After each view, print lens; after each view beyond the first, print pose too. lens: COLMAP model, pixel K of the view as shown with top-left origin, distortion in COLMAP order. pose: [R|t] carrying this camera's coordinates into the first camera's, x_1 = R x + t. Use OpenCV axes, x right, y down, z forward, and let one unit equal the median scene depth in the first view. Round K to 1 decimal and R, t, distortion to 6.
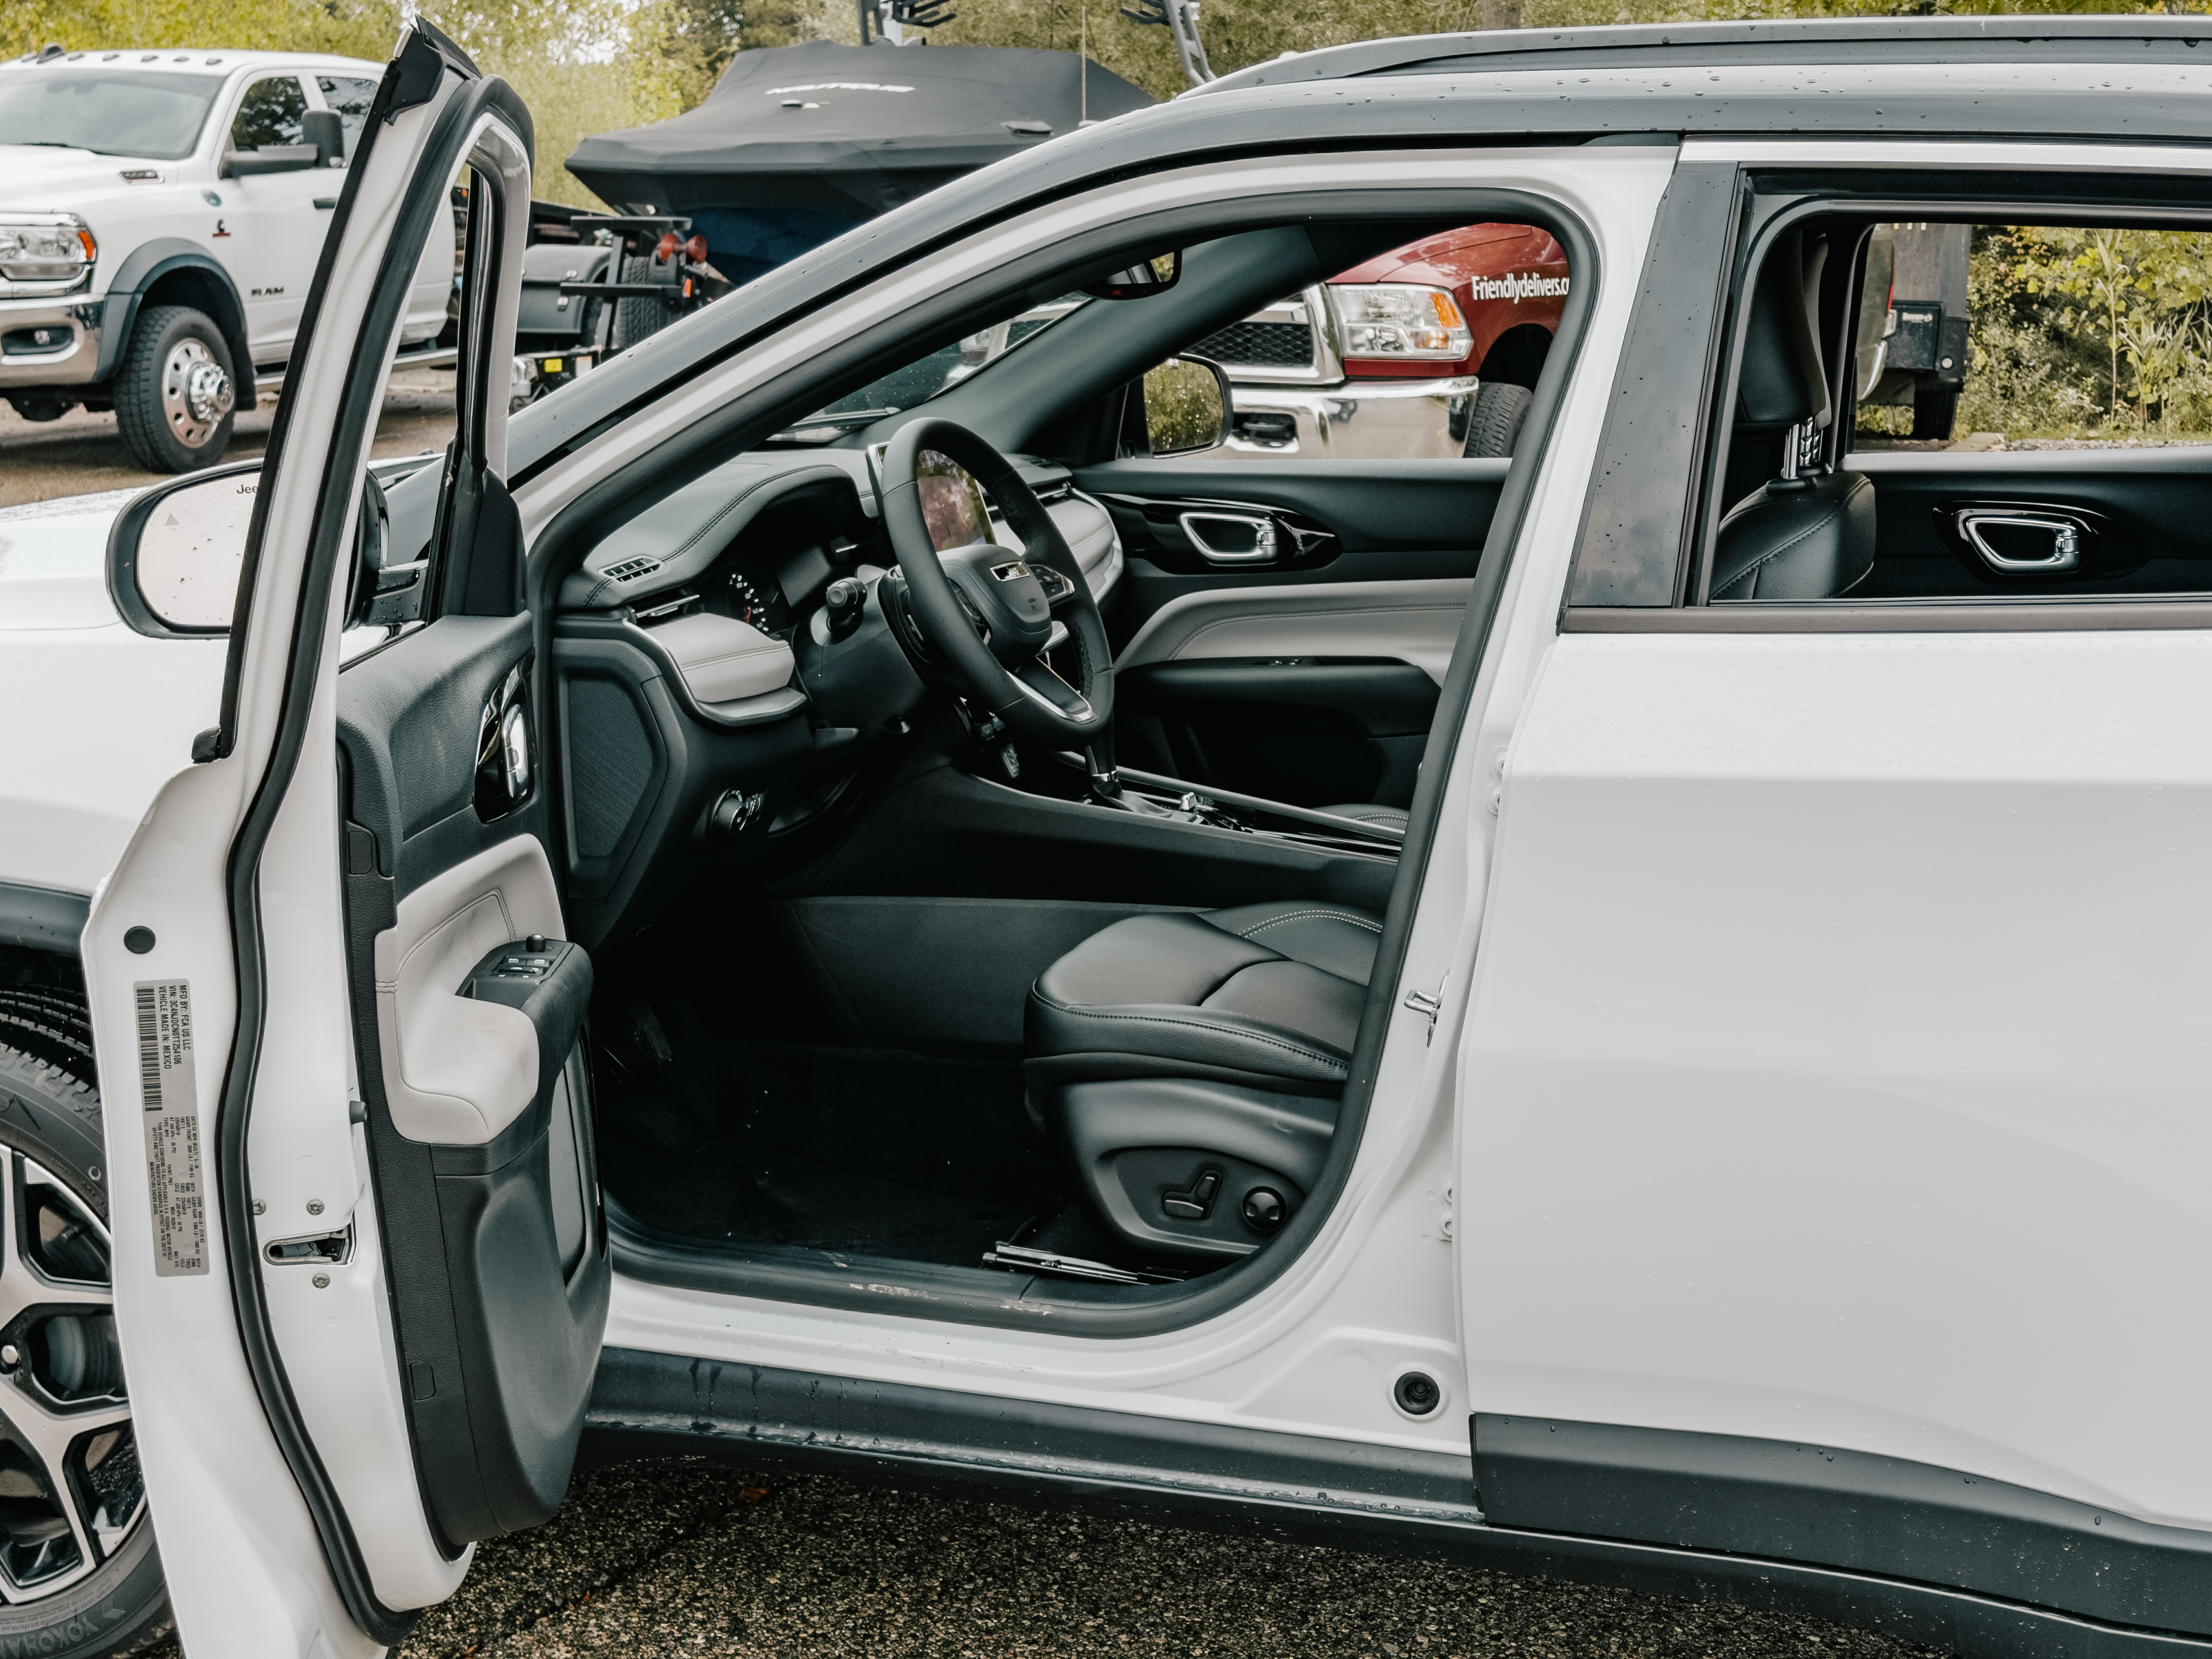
lens RADIAL K [[3106.5, 0, 1109.4], [0, 3106.5, 824.8], [0, 0, 1]] dist [0.112054, 0.000000]
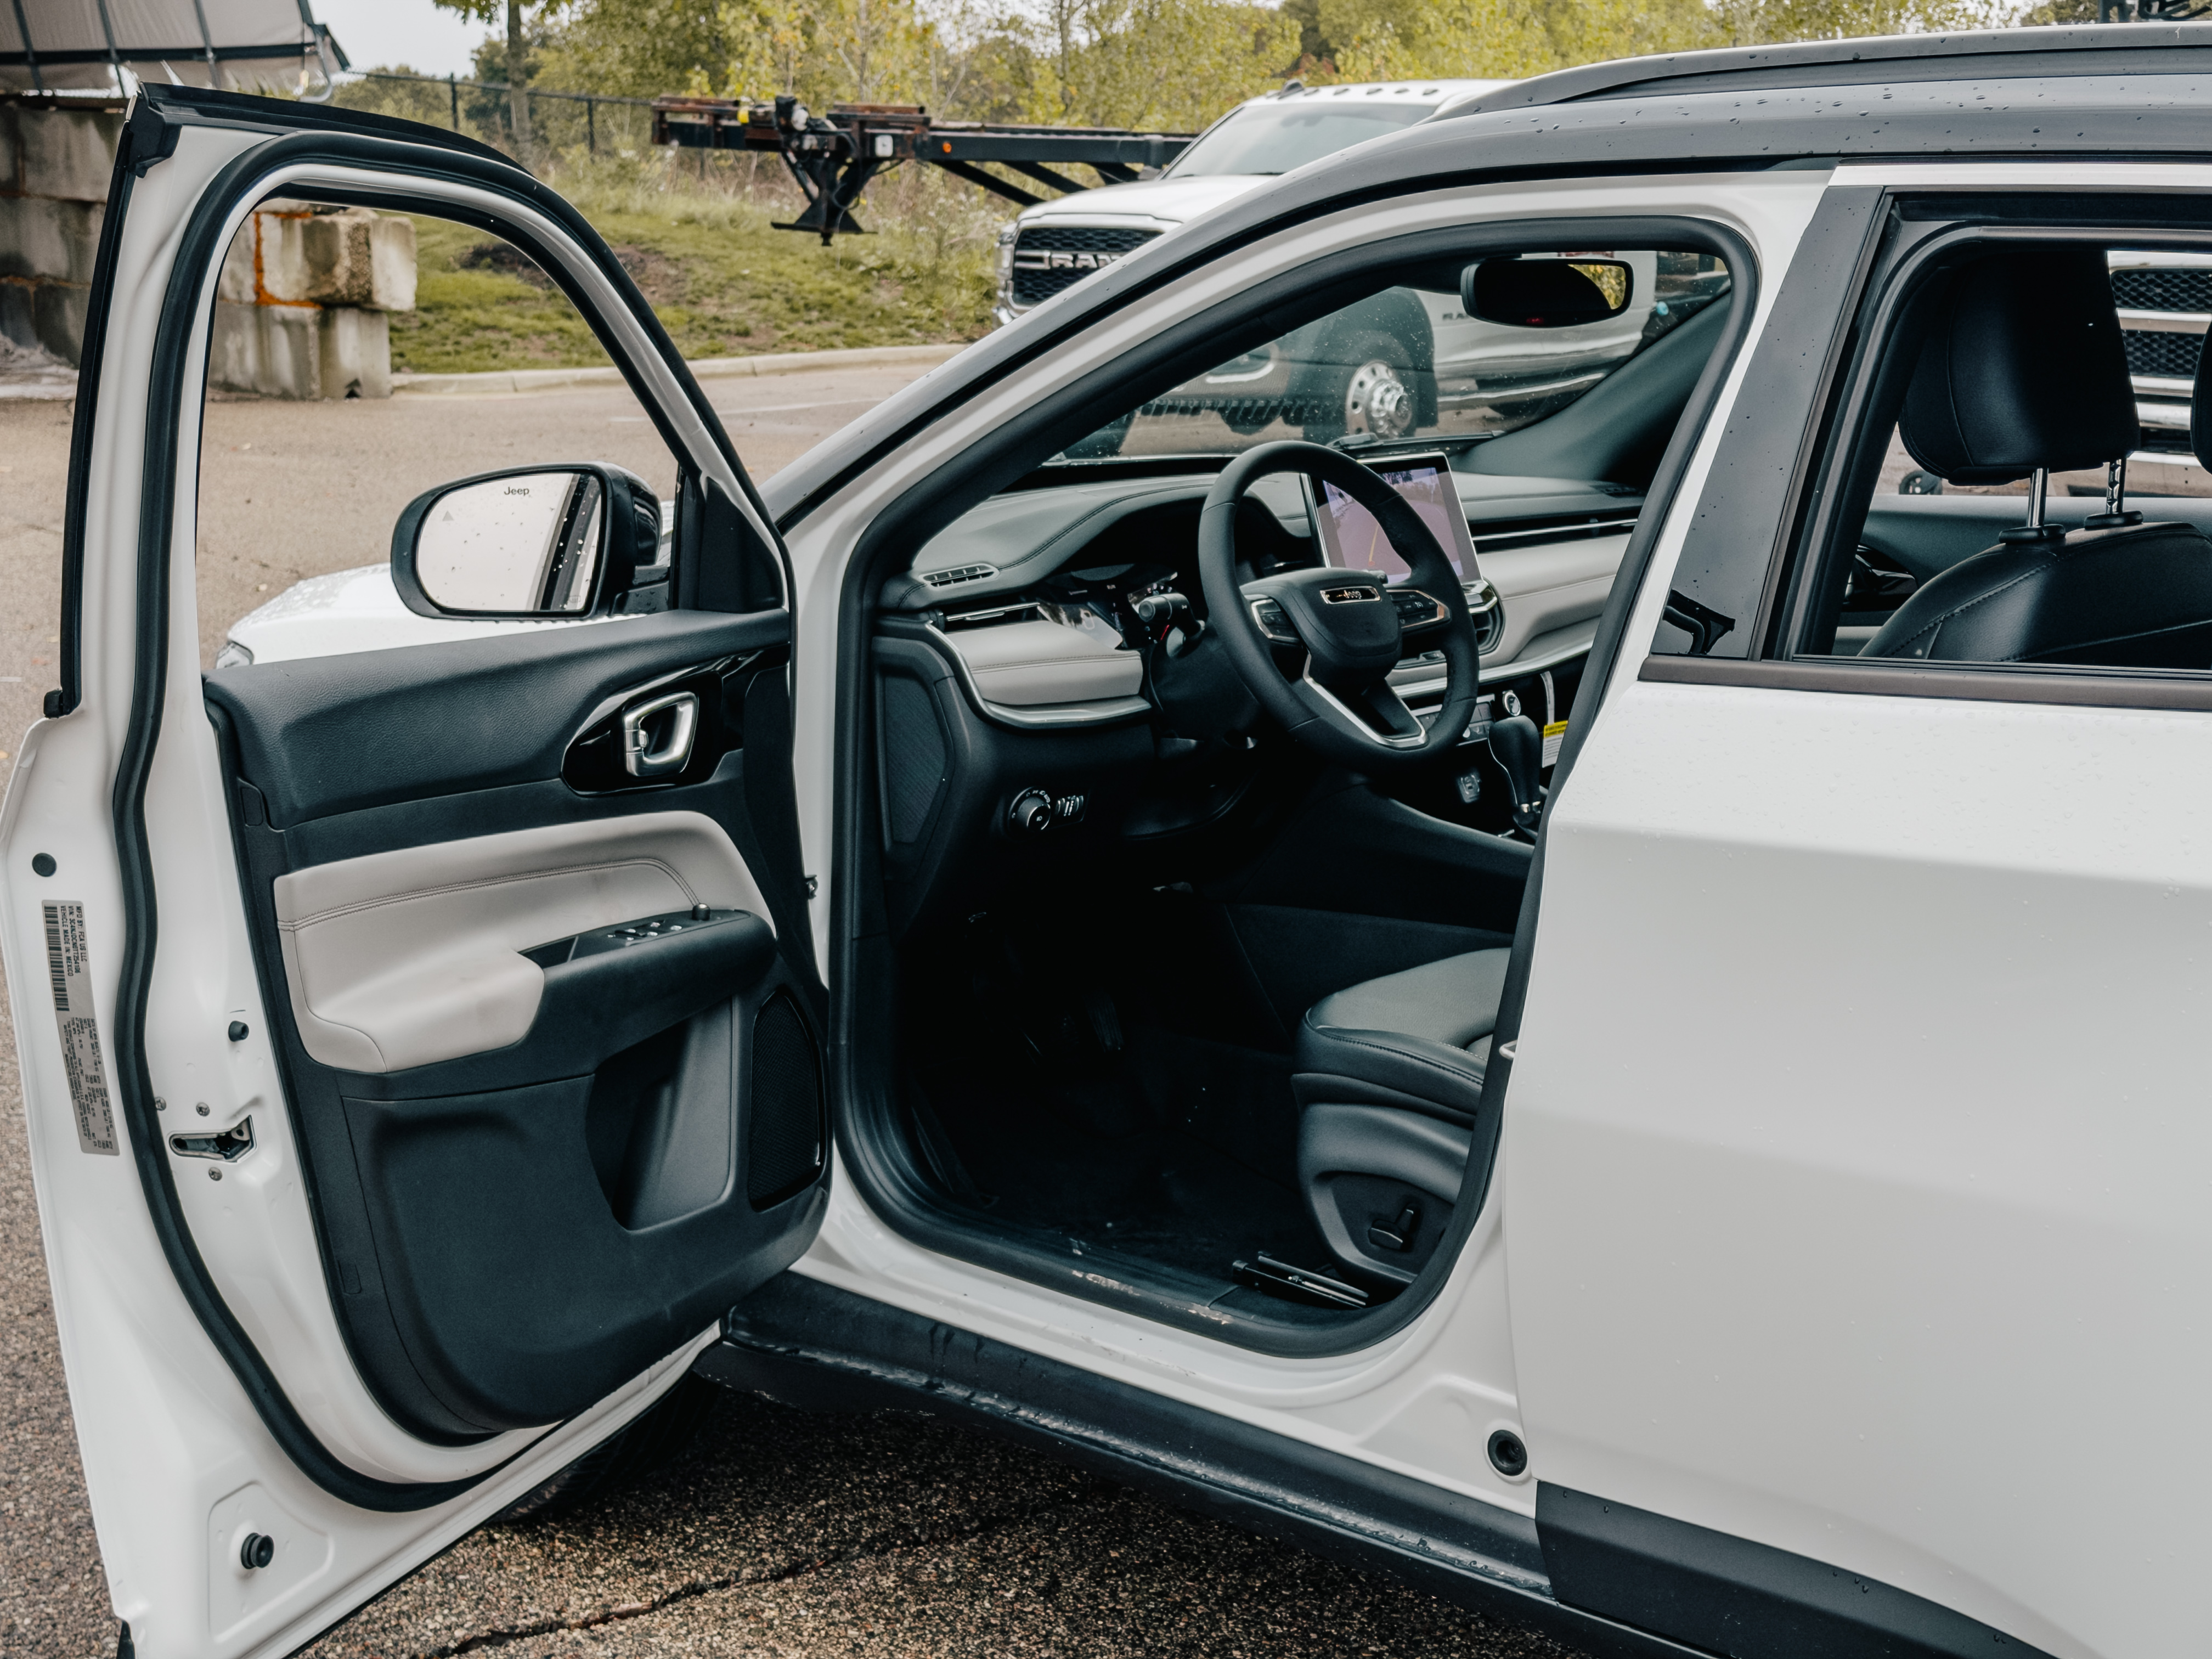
lens RADIAL K [[3106.5, 0, 1125.9], [0, 3106.5, 822.0], [0, 0, 1]] dist [0.112054, 0.000000]
pose [[0.912935, 0.073048, -0.401514, 0.338444], [-0.075415, 0.997103, 0.009931, -0.013427], [0.401076, 0.021214, 0.915799, 0.051995]]
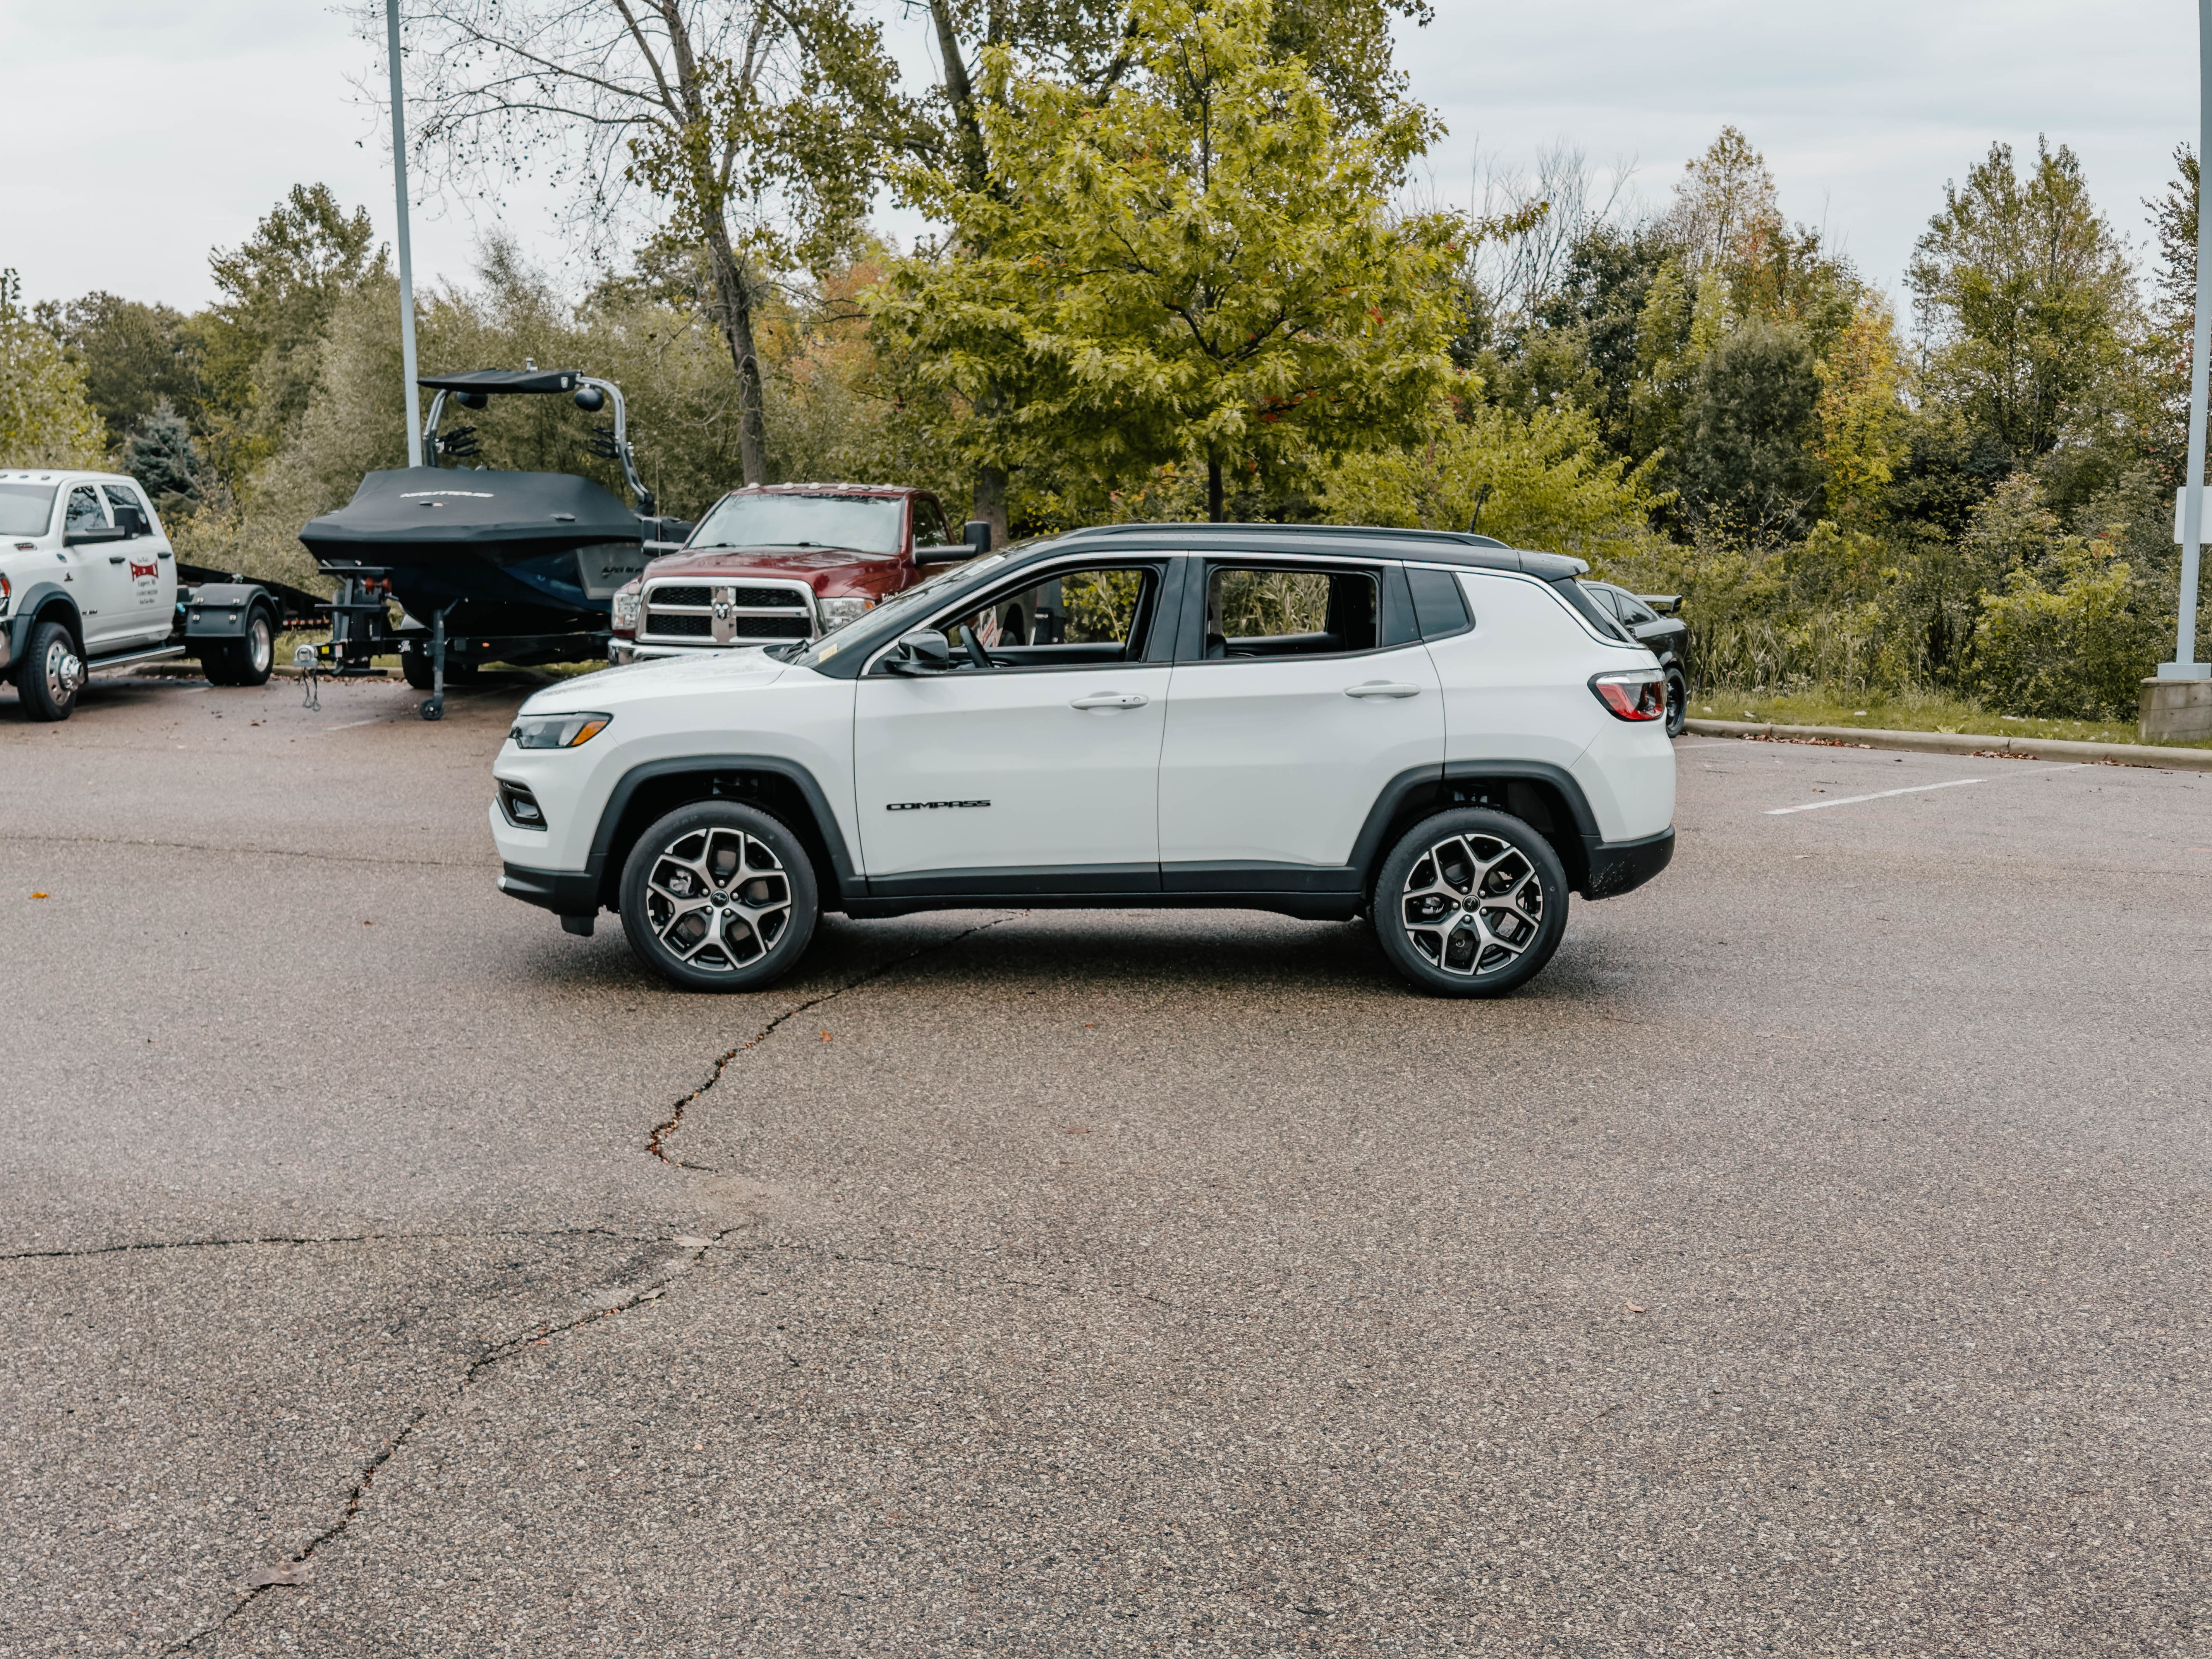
lens RADIAL K [[2210.4, 0, 1119.9], [0, 2210.4, 823.8], [0, 0, 1]] dist [0.058469, 0.000000]
pose [[0.943340, -0.044730, 0.328798, -0.833691], [0.068990, 0.995659, -0.062486, 0.300430], [-0.324575, 0.081629, 0.942331, -1.614297]]
